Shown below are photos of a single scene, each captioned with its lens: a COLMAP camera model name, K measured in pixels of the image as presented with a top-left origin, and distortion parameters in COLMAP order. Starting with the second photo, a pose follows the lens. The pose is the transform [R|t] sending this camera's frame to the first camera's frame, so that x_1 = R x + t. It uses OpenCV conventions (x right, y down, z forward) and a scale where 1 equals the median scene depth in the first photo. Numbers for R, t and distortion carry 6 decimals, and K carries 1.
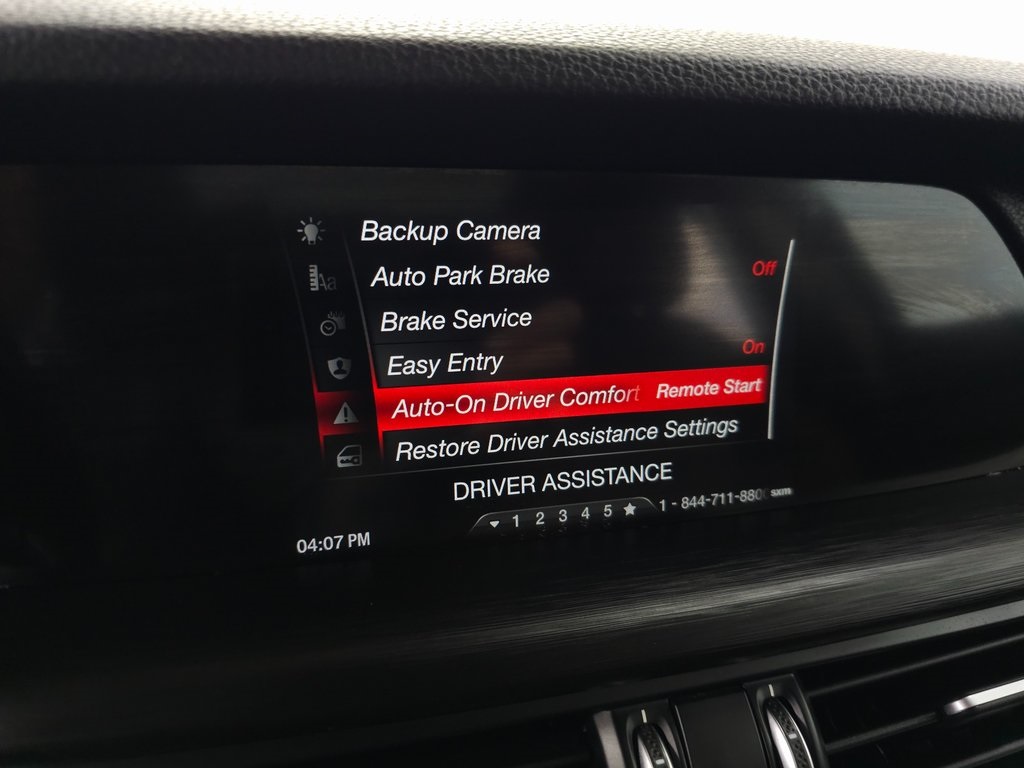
lens RADIAL K [[695.9, 0, 522.1], [0, 695.9, 373.3], [0, 0, 1]] dist [-0.004485, -0.021069]
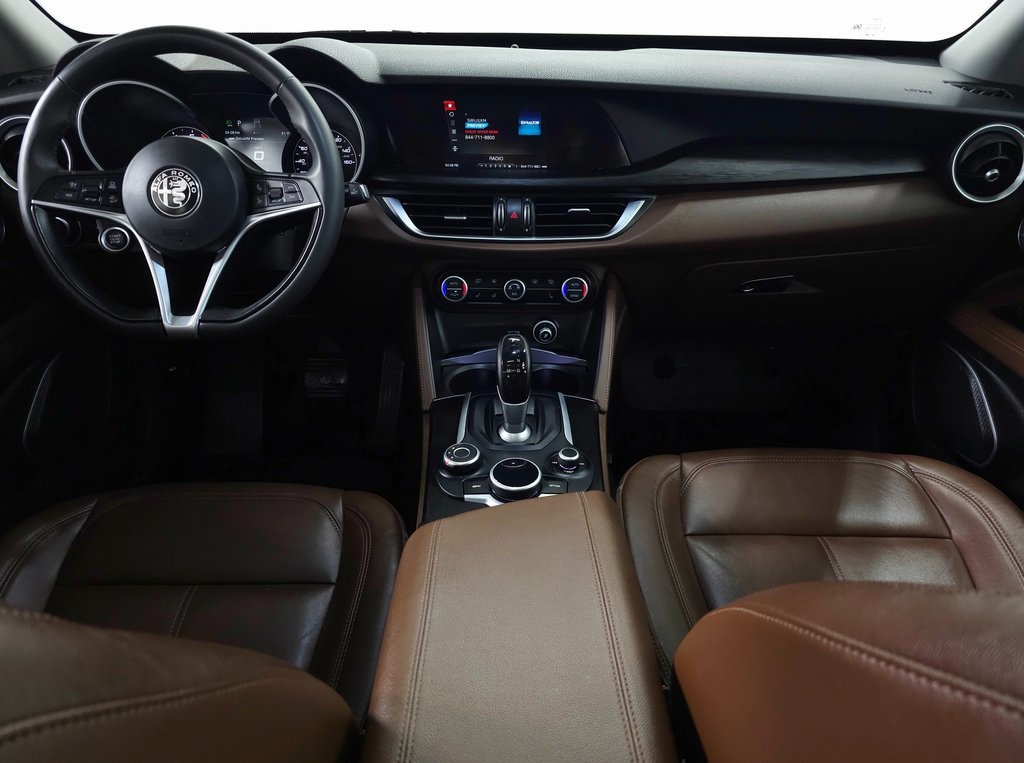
lens RADIAL K [[695.9, 0, 528.2], [0, 695.9, 413.5], [0, 0, 1]] dist [-0.004485, -0.021069]
pose [[0.961093, 0.141012, -0.237520, 2.037409], [-0.073621, 0.959543, 0.271766, 0.629519], [0.266232, -0.243706, 0.932592, -4.802435]]
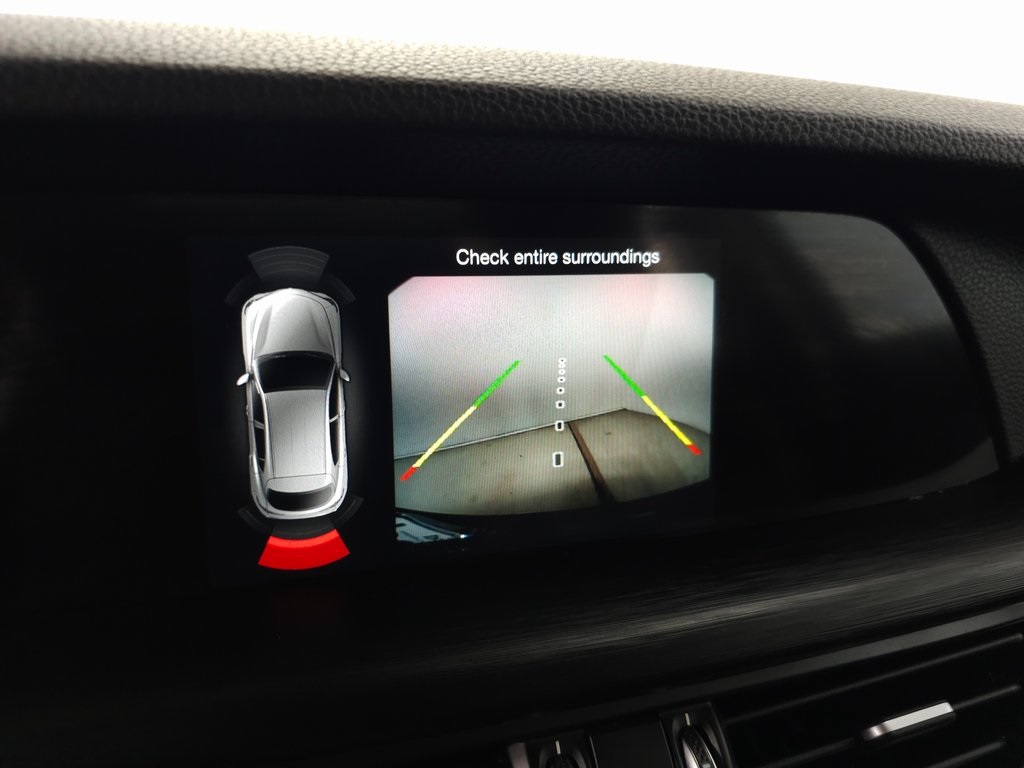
lens RADIAL K [[695.9, 0, 511.7], [0, 695.9, 364.6], [0, 0, 1]] dist [-0.004485, -0.021069]
pose [[0.999472, 0.006871, 0.031768, 0.075825], [-0.006443, 0.999887, -0.013552, -0.042651], [-0.031857, 0.013340, 0.999403, 0.000261]]
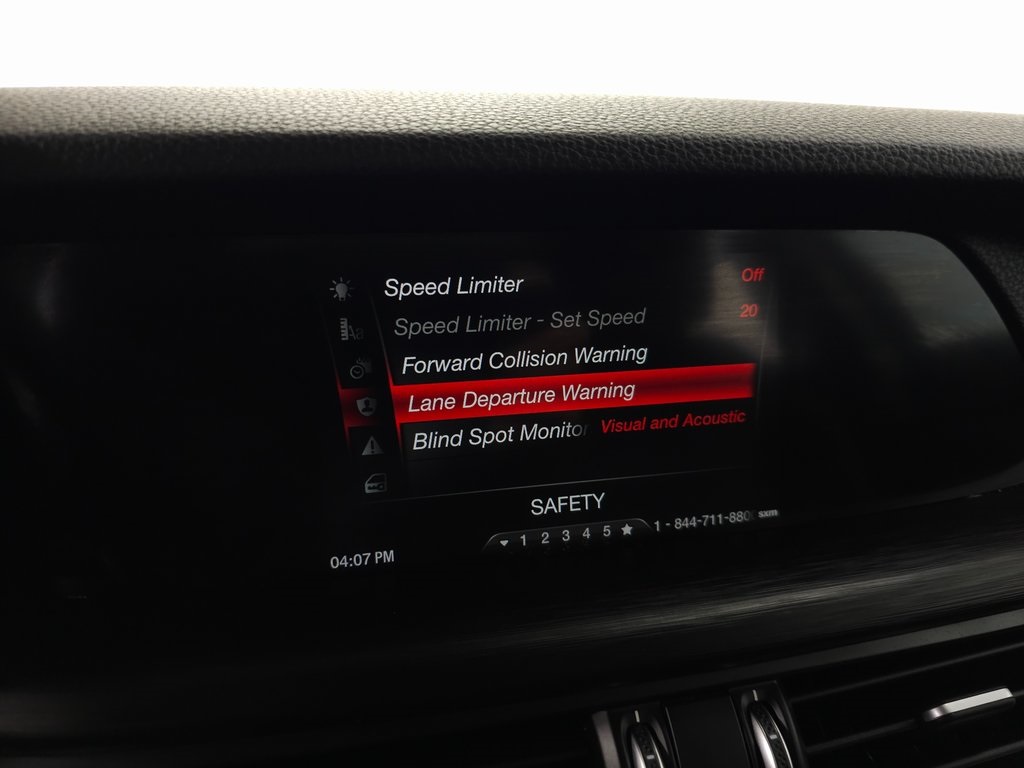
lens RADIAL K [[695.9, 0, 520.0], [0, 695.9, 373.7], [0, 0, 1]] dist [-0.004485, -0.021069]
pose [[0.998657, -0.010570, -0.050721, 0.051141], [0.009552, 0.999749, -0.020284, -0.037467], [0.050923, 0.019772, 0.998507, -0.139712]]
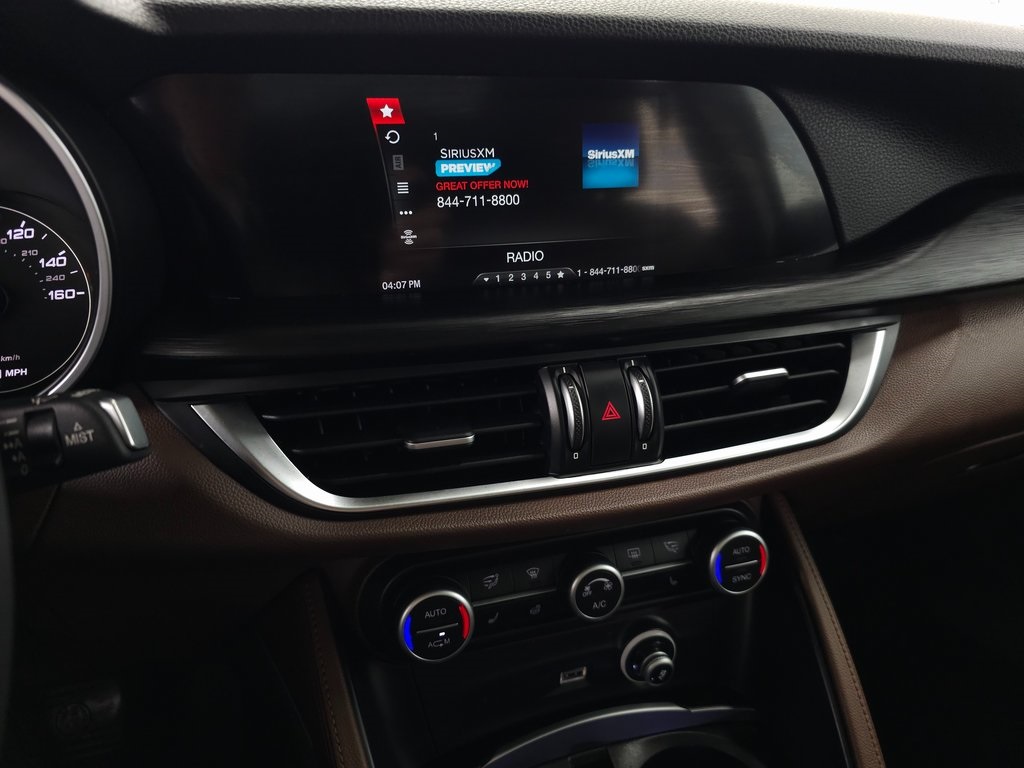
lens RADIAL K [[695.9, 0, 509.8], [0, 695.9, 390.5], [0, 0, 1]] dist [-0.004485, -0.021069]
pose [[0.999888, -0.011471, 0.009627, 0.002602], [0.009918, 0.988900, 0.148249, 0.264231], [-0.011221, -0.148137, 0.988903, -0.969328]]
